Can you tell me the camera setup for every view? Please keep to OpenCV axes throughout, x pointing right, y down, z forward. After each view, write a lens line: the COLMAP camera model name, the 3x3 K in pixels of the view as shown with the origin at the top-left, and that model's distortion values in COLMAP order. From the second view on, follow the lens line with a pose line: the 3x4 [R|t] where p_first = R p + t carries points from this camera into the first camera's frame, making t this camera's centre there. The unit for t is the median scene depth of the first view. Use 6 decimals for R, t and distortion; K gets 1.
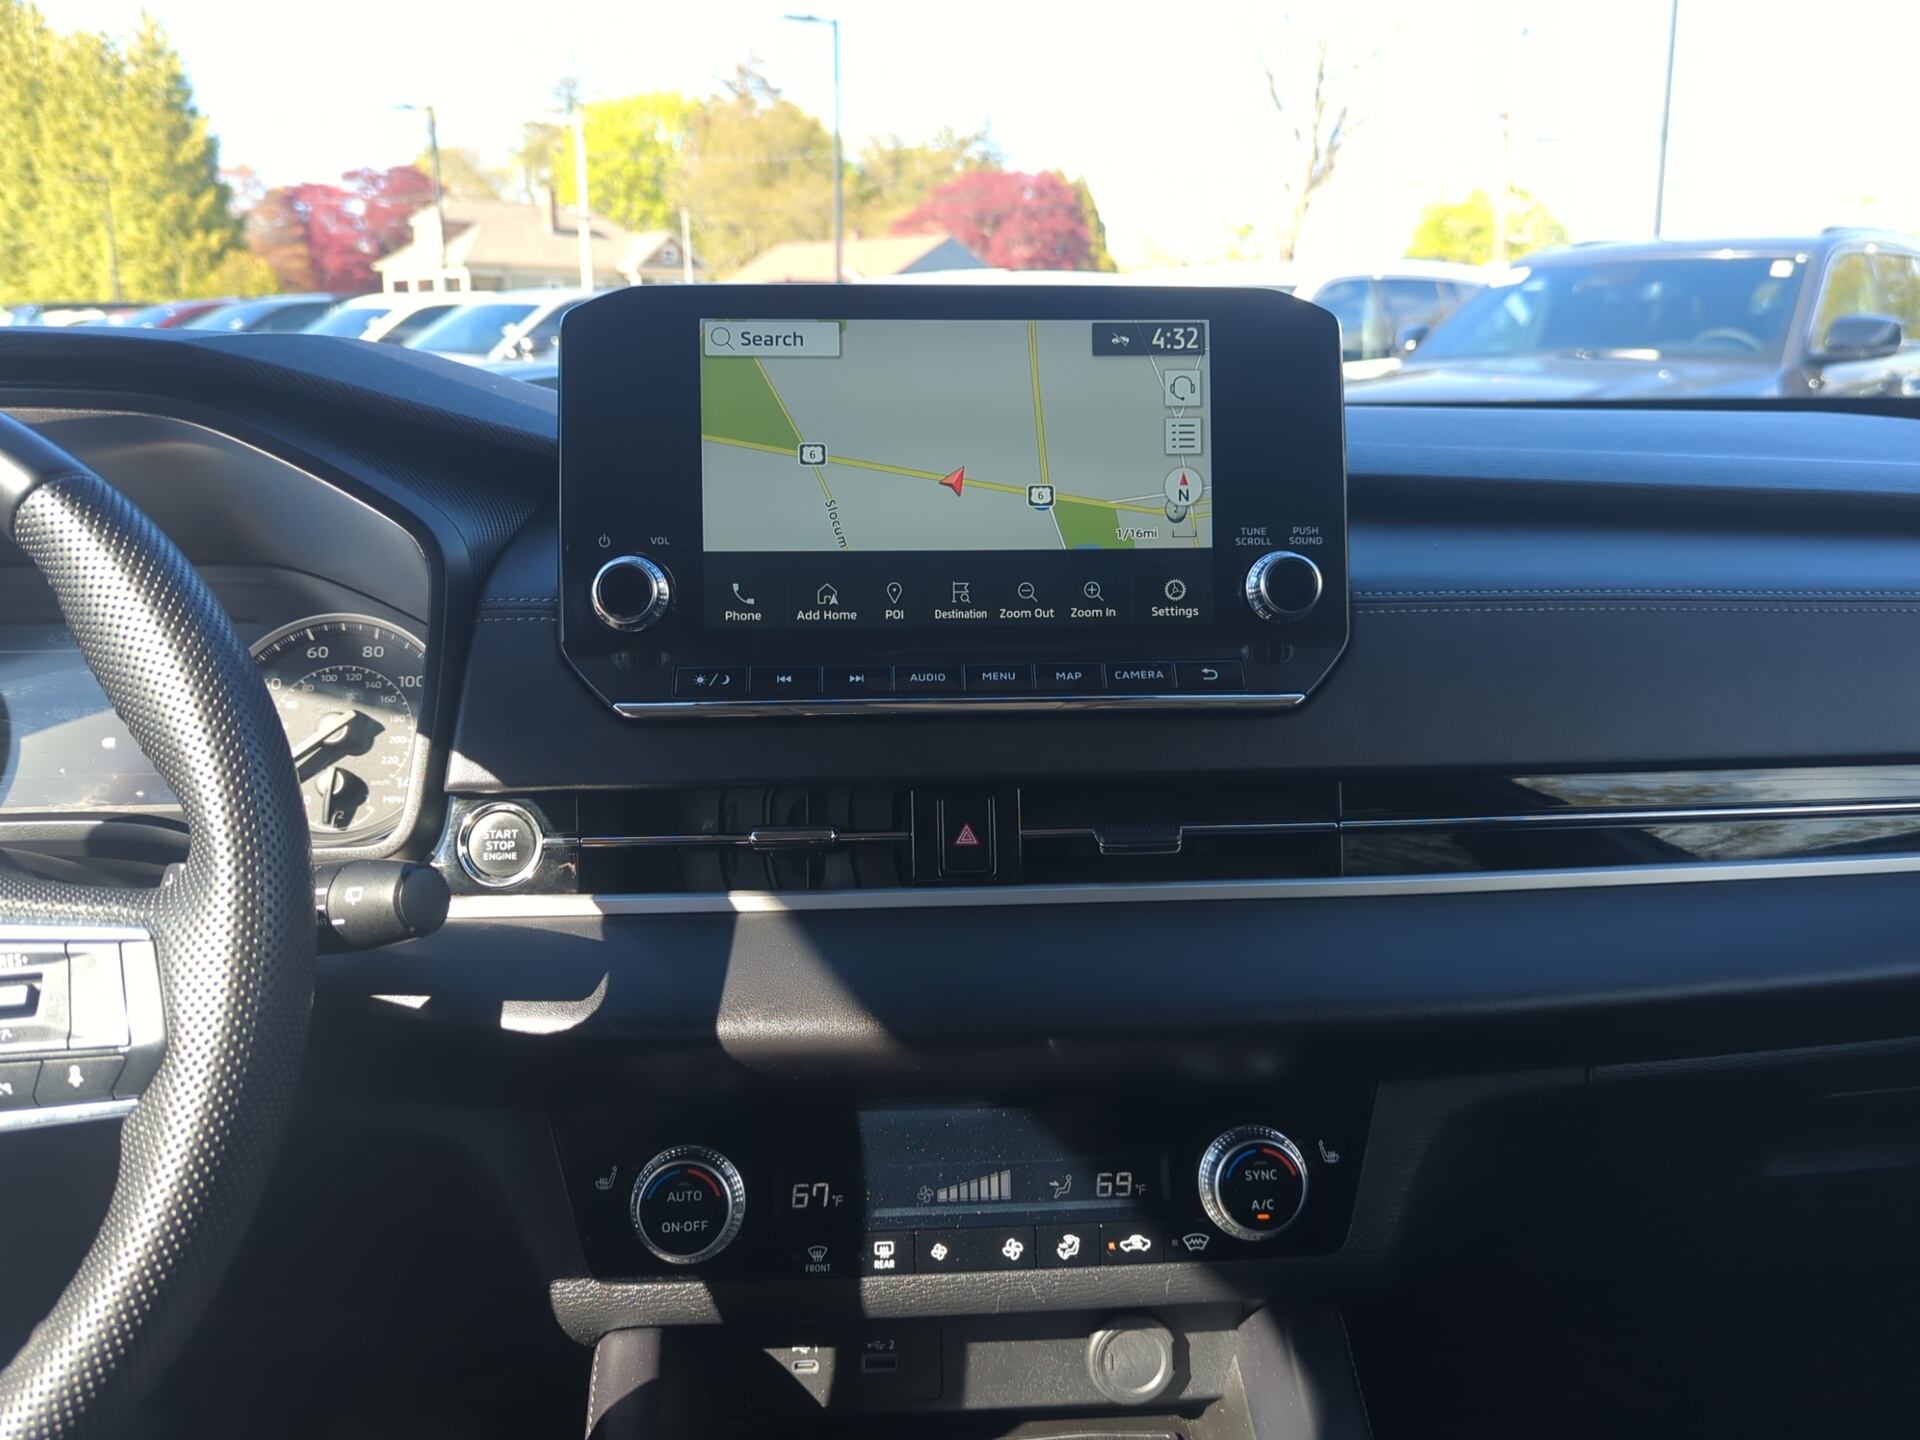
lens RADIAL K [[1560.6, 0, 980.5], [0, 1560.6, 690.4], [0, 0, 1]] dist [0.070748, -0.074164]
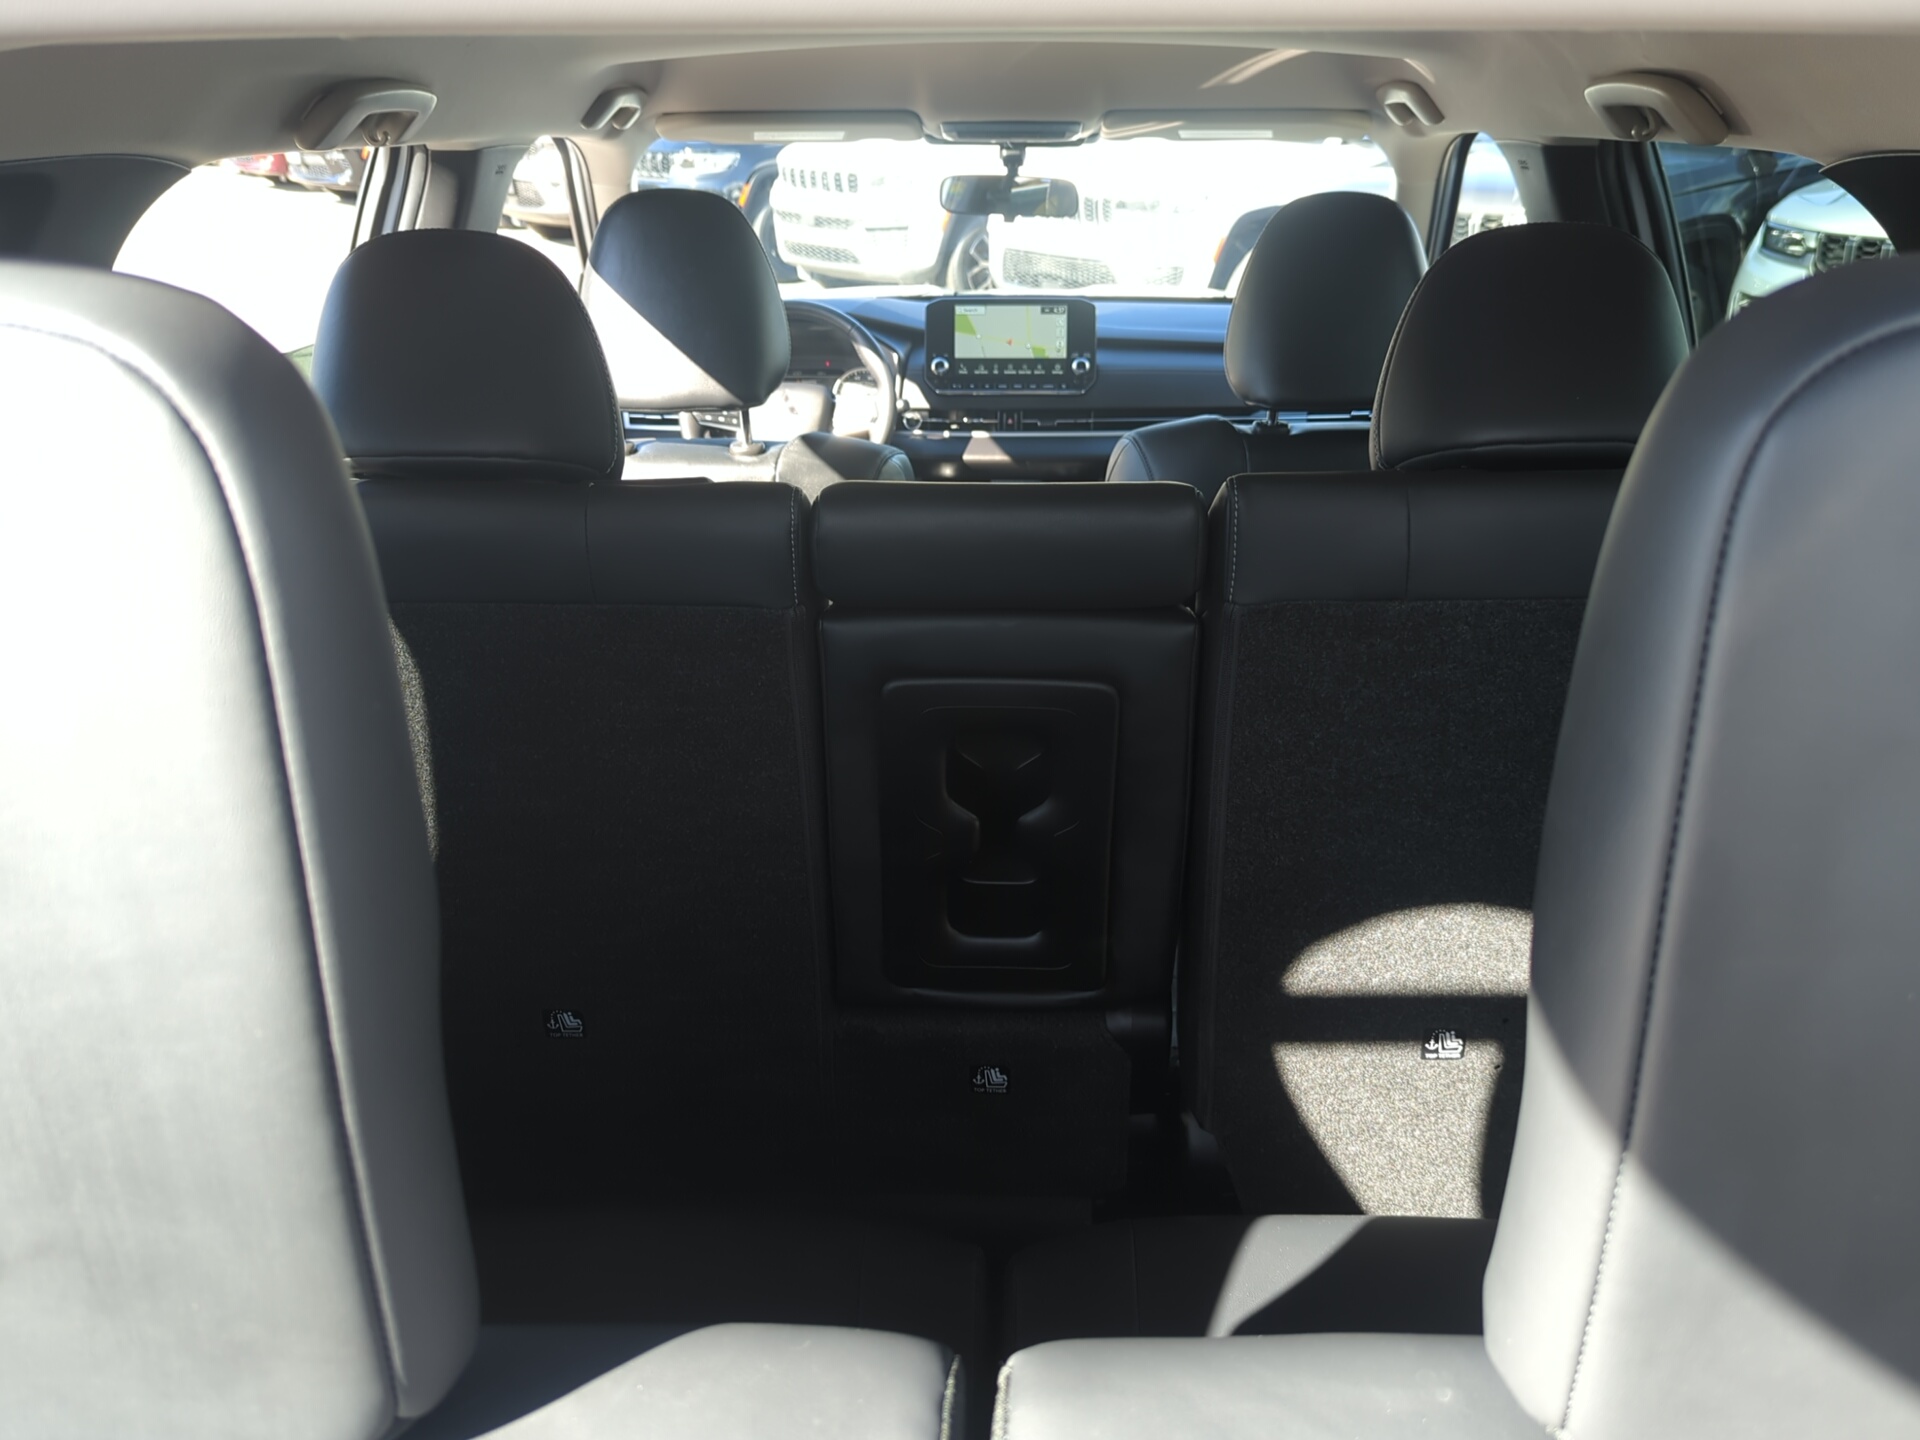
lens RADIAL K [[1557.3, 0, 974.5], [0, 1557.3, 691.1], [0, 0, 1]] dist [0.073588, -0.066687]
pose [[0.995193, 0.033041, -0.092186, 0.331715], [-0.016682, 0.984802, 0.172879, 0.081367], [0.096497, -0.170510, 0.980620, -3.614677]]
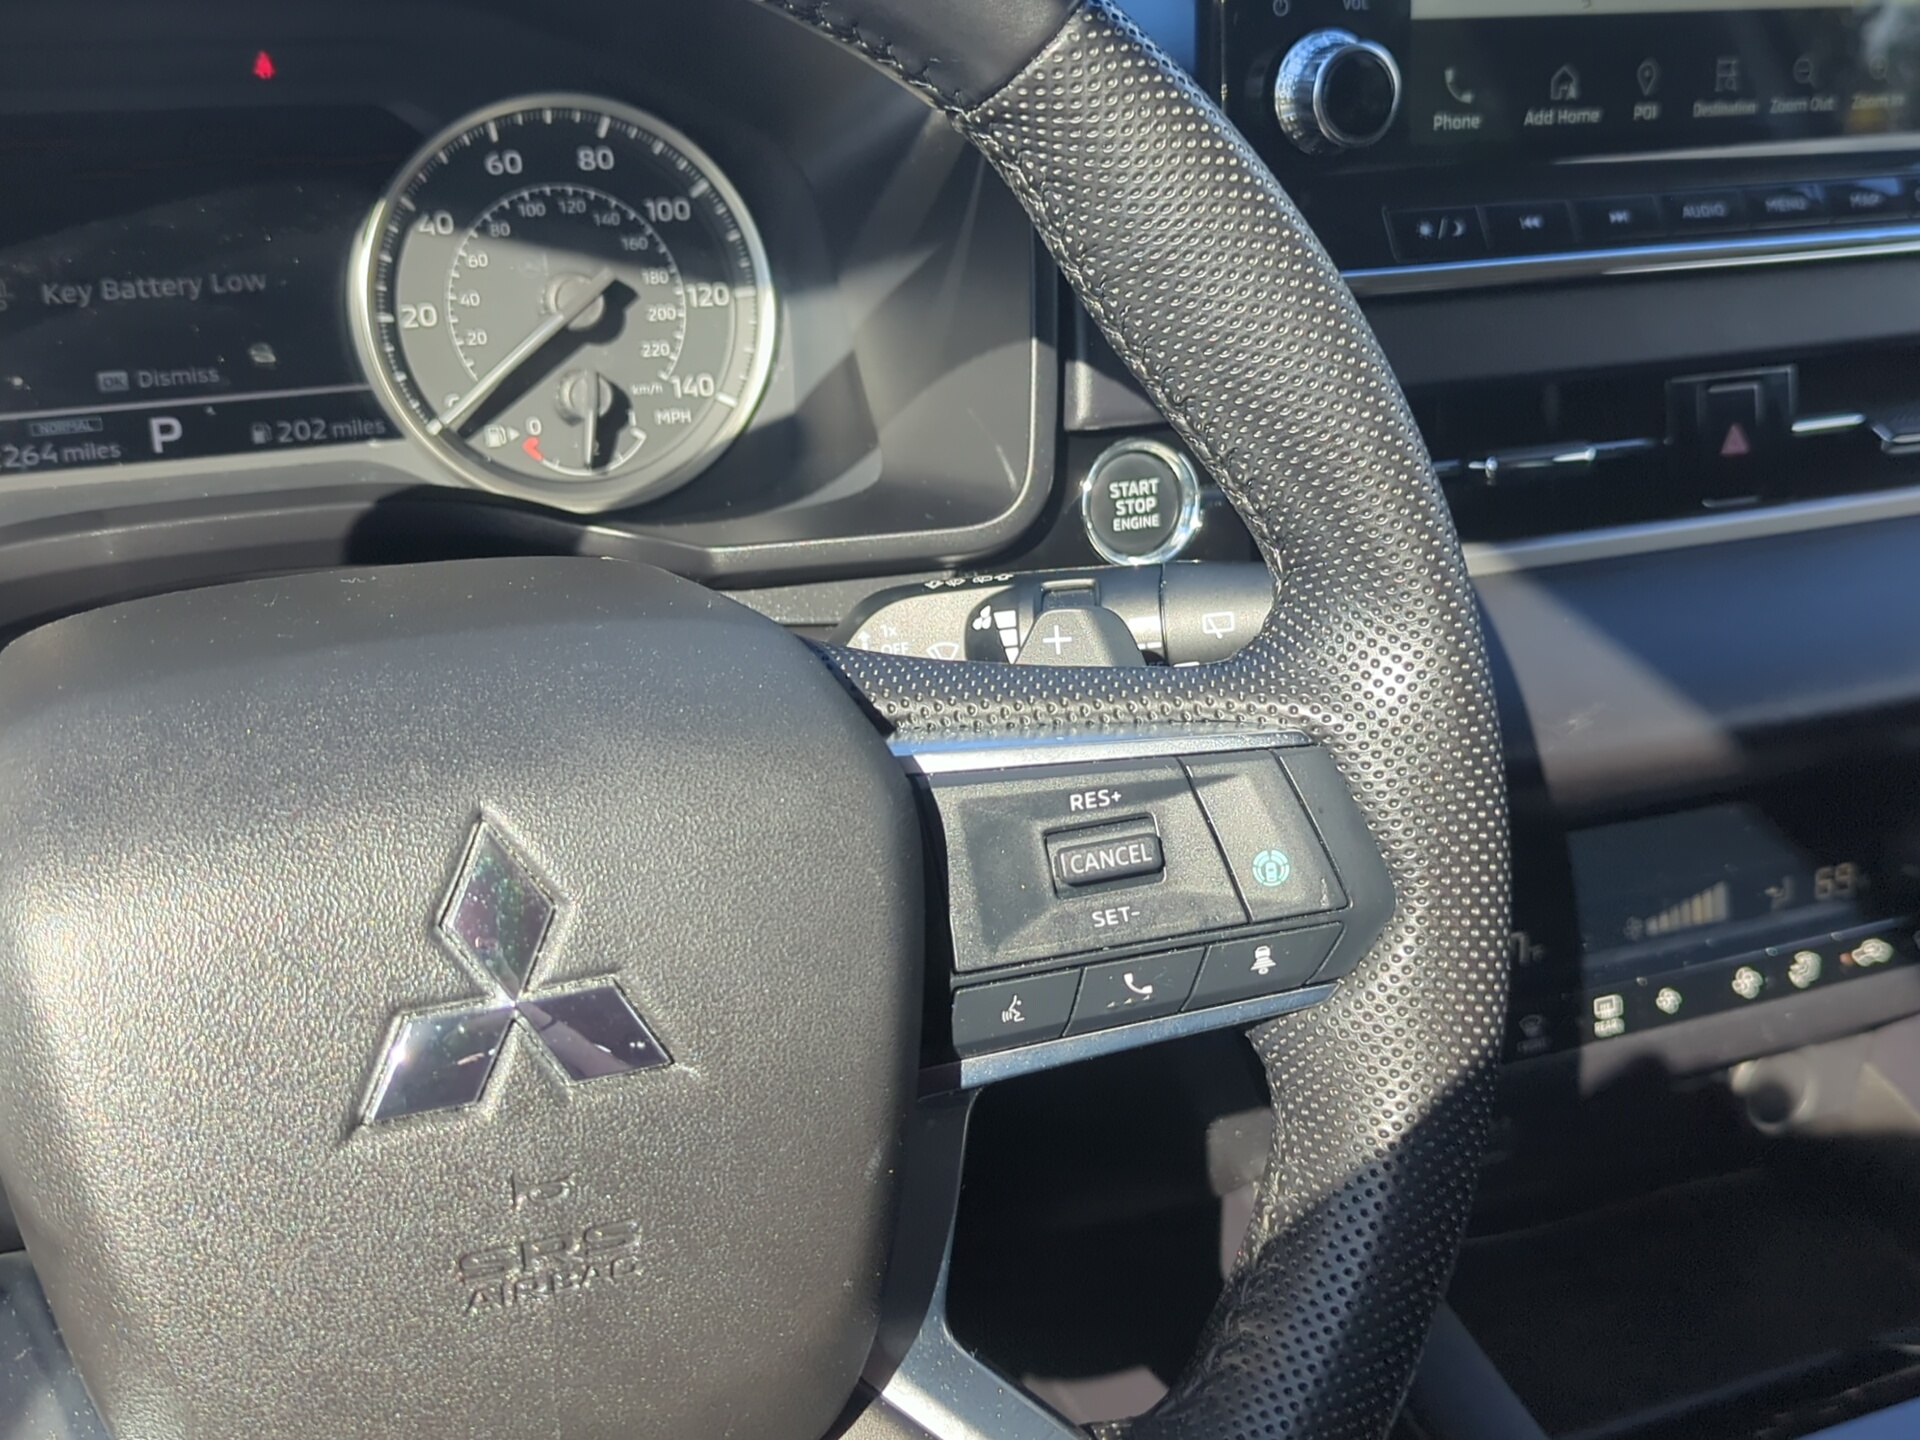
lens RADIAL K [[2579.3, 0, 990.2], [0, 2579.3, 651.6], [0, 0, 1]] dist [0.172911, -0.612942]
pose [[0.925204, -0.098811, 0.366378, -0.725041], [0.002792, 0.967249, 0.253813, -0.106767], [-0.379459, -0.233806, 0.895179, 0.066710]]
